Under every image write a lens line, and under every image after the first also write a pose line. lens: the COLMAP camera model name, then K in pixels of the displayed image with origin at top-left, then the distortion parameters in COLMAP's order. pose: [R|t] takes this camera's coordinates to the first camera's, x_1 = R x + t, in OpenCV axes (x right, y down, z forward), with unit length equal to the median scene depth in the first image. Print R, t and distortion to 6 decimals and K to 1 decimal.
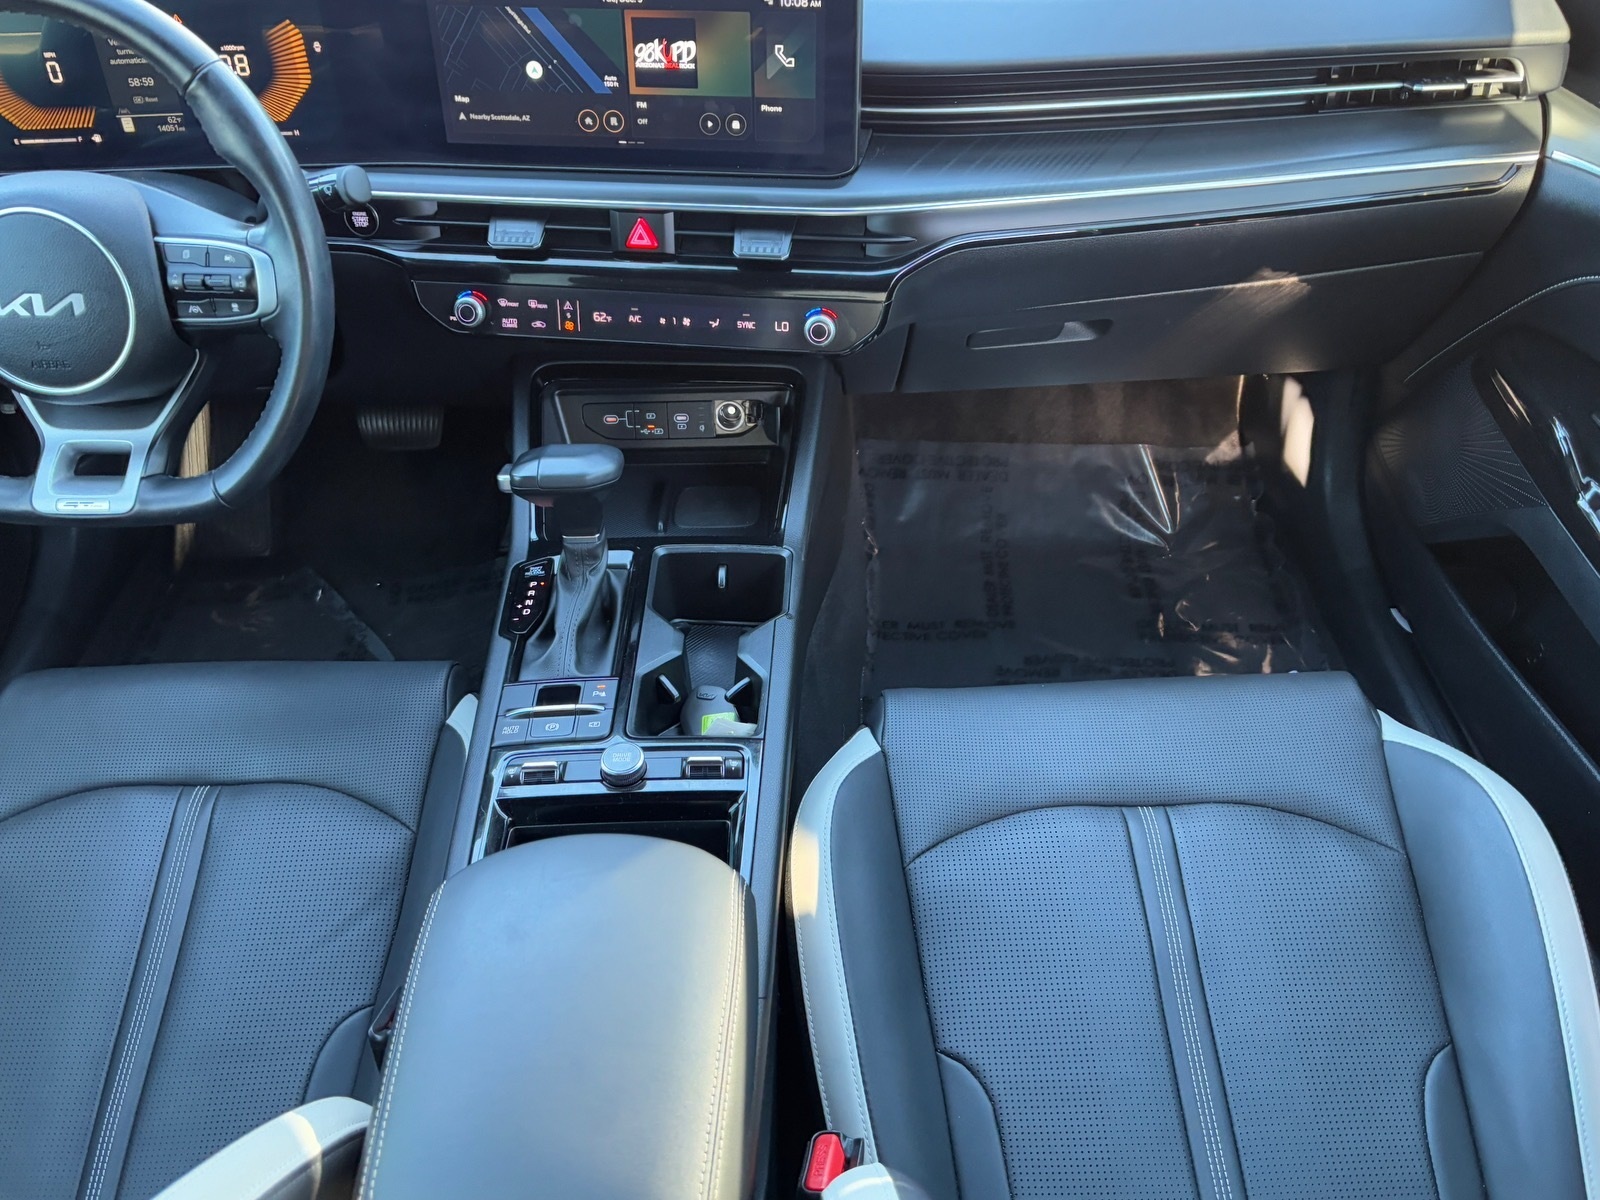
lens RADIAL K [[1272.9, 0, 801.8], [0, 1272.9, 615.1], [0, 0, 1]] dist [0.008393, -0.005218]
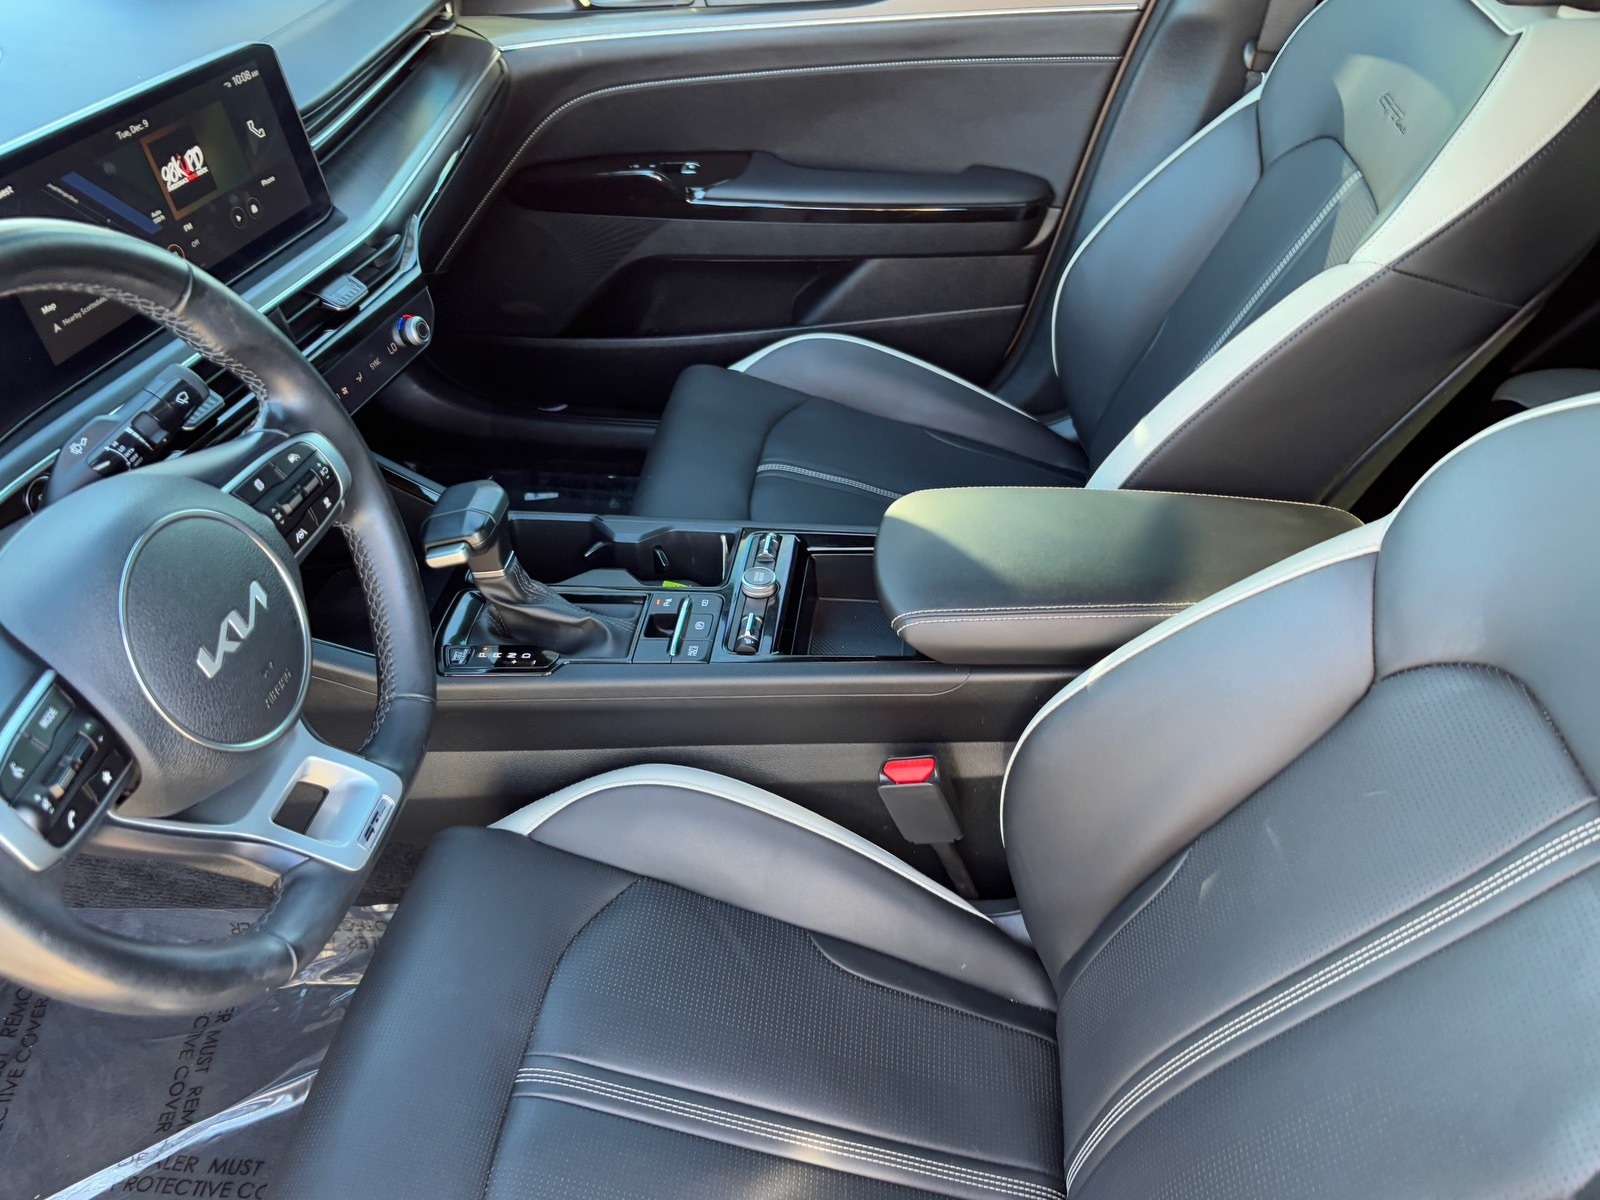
lens RADIAL K [[1266.6, 0, 820.1], [0, 1266.6, 598.5], [0, 0, 1]] dist [0.004618, -0.012758]
pose [[0.106169, -0.587980, 0.801878, -0.989625], [0.662186, 0.643406, 0.384107, -0.269104], [-0.741780, 0.490212, 0.457662, 0.346424]]
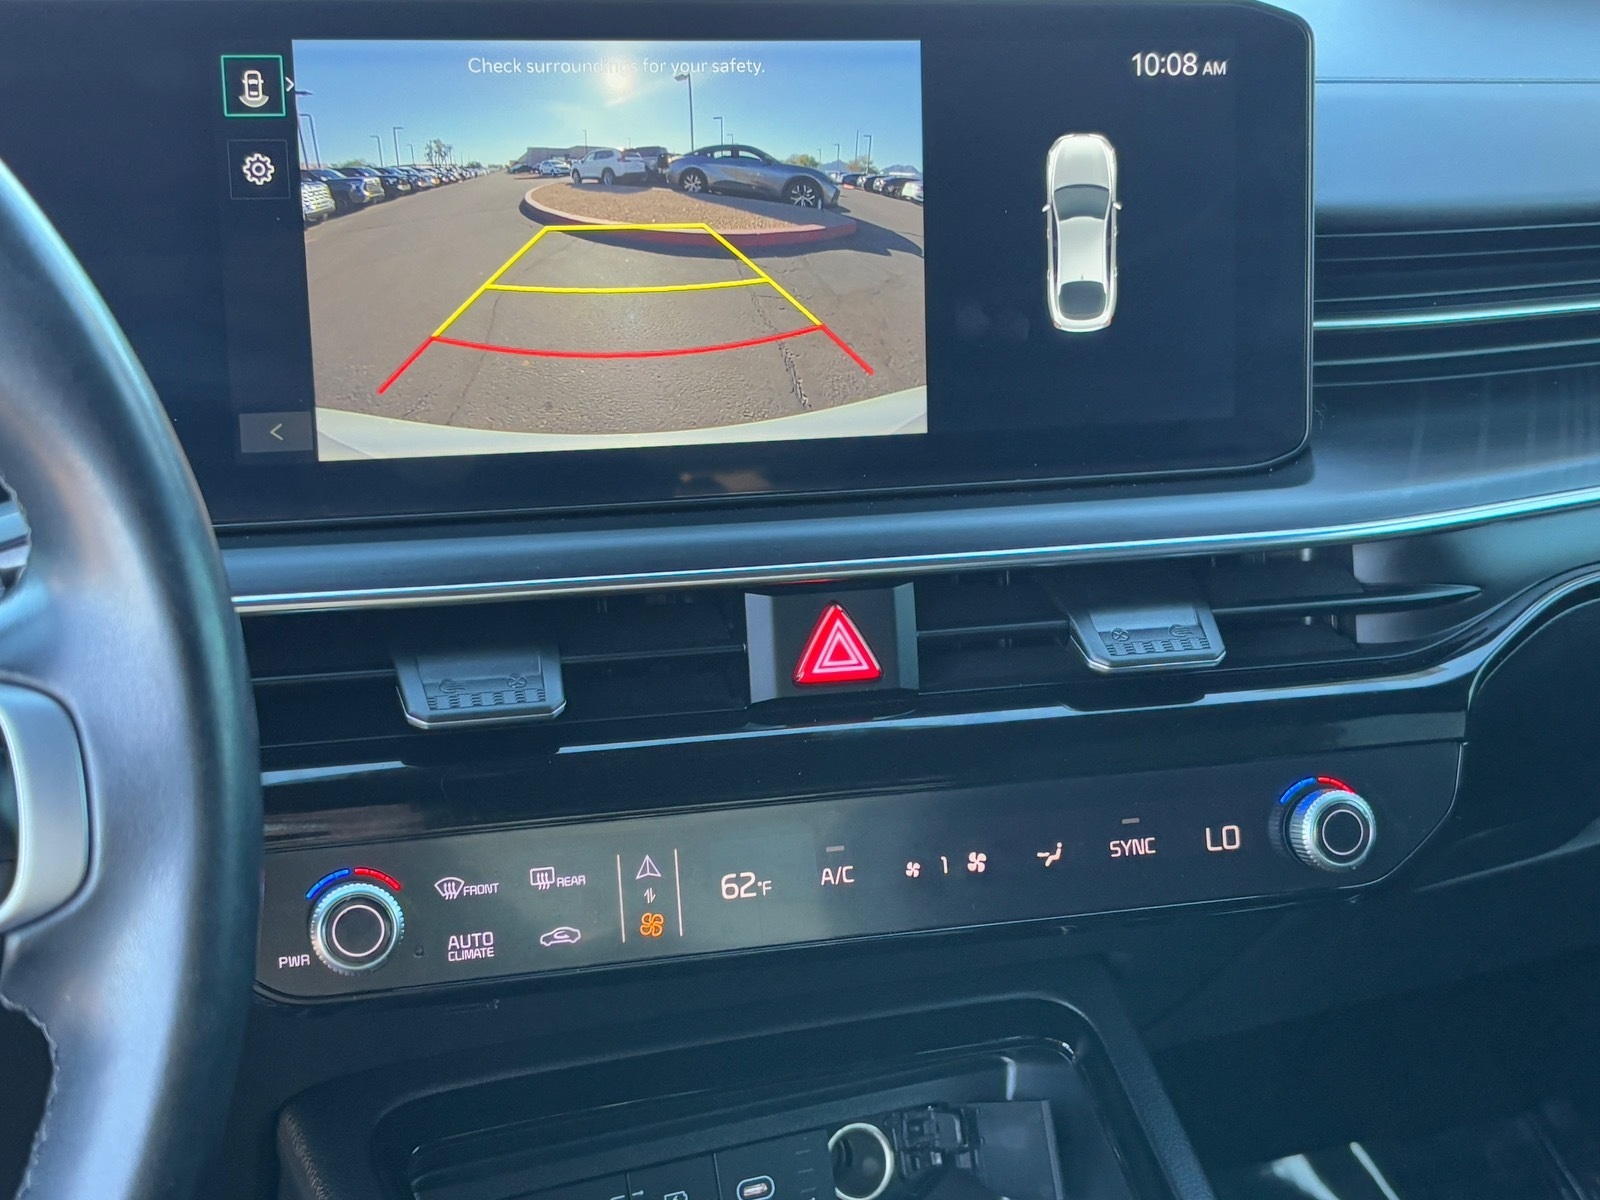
lens RADIAL K [[2328.4, 0, 780.7], [0, 2328.4, 622.0], [0, 0, 1]] dist [0.282462, -1.213557]
pose [[0.911167, -0.083374, 0.403513, -0.415440], [0.245527, 0.896320, -0.369224, -0.062244], [-0.330893, 0.435499, 0.837168, 0.446870]]
